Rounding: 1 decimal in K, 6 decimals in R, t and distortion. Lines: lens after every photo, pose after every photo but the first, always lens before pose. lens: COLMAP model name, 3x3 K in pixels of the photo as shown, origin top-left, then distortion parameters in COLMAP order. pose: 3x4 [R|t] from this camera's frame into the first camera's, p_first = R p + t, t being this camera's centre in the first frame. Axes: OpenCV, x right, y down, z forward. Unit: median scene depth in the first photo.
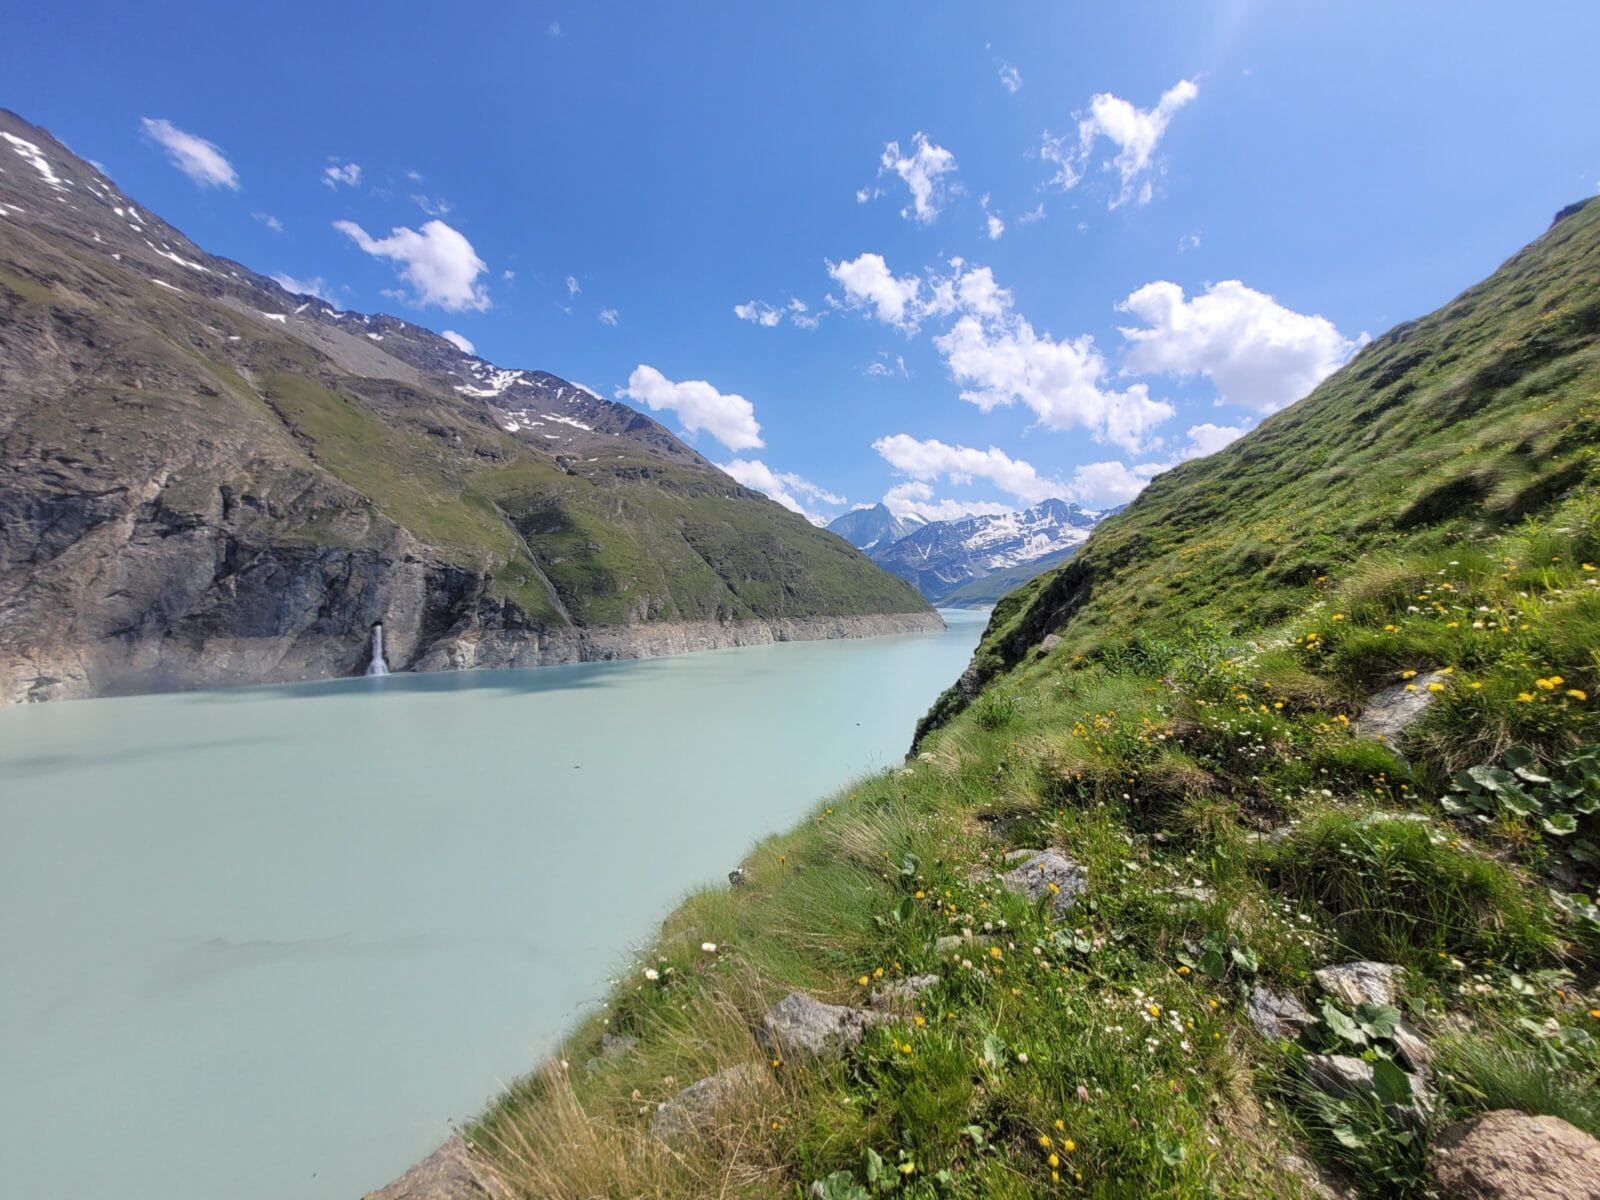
lens RADIAL K [[629.4, 0, 798.7], [0, 629.4, 593.6], [0, 0, 1]] dist [0.003218, 0.000654]
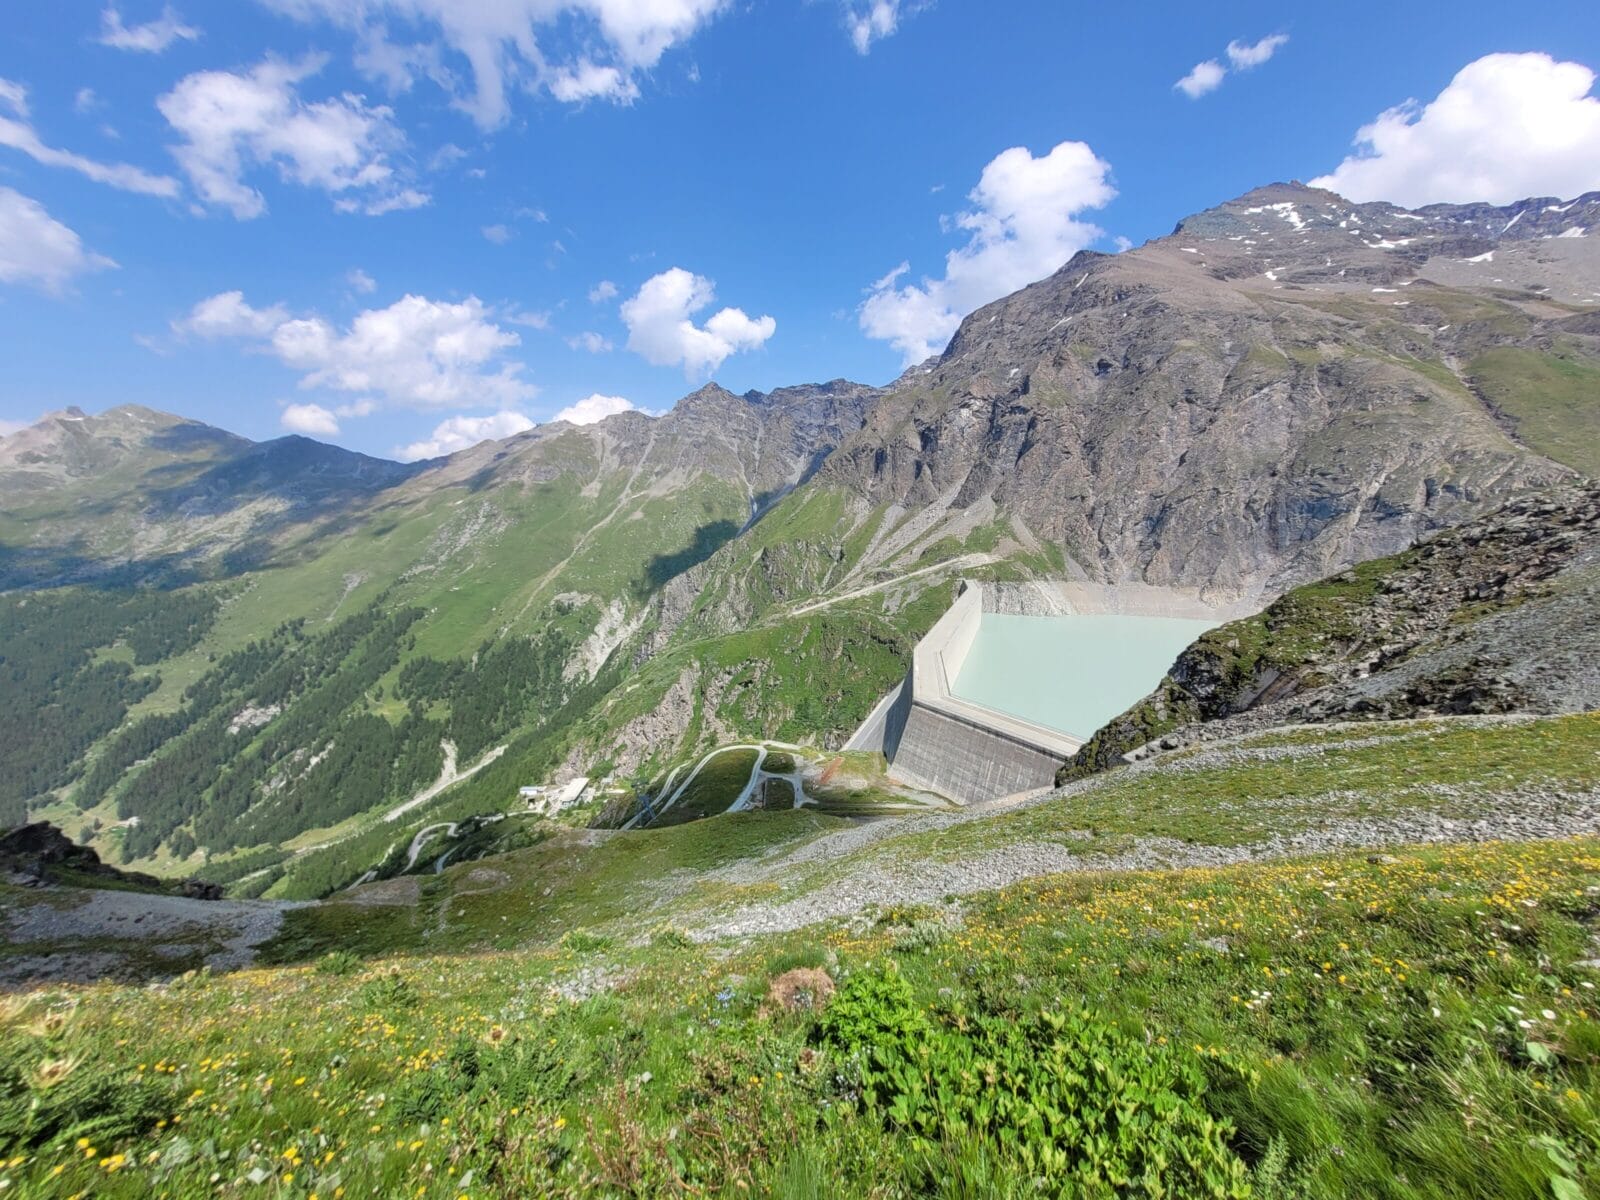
lens RADIAL K [[629.4, 0, 797.2], [0, 629.4, 593.5], [0, 0, 1]] dist [0.003218, 0.000654]
pose [[0.094351, 0.113471, -0.989051, 0.251724], [-0.001119, 0.993495, 0.113874, -0.083637], [0.995538, -0.009637, 0.093864, -0.382651]]
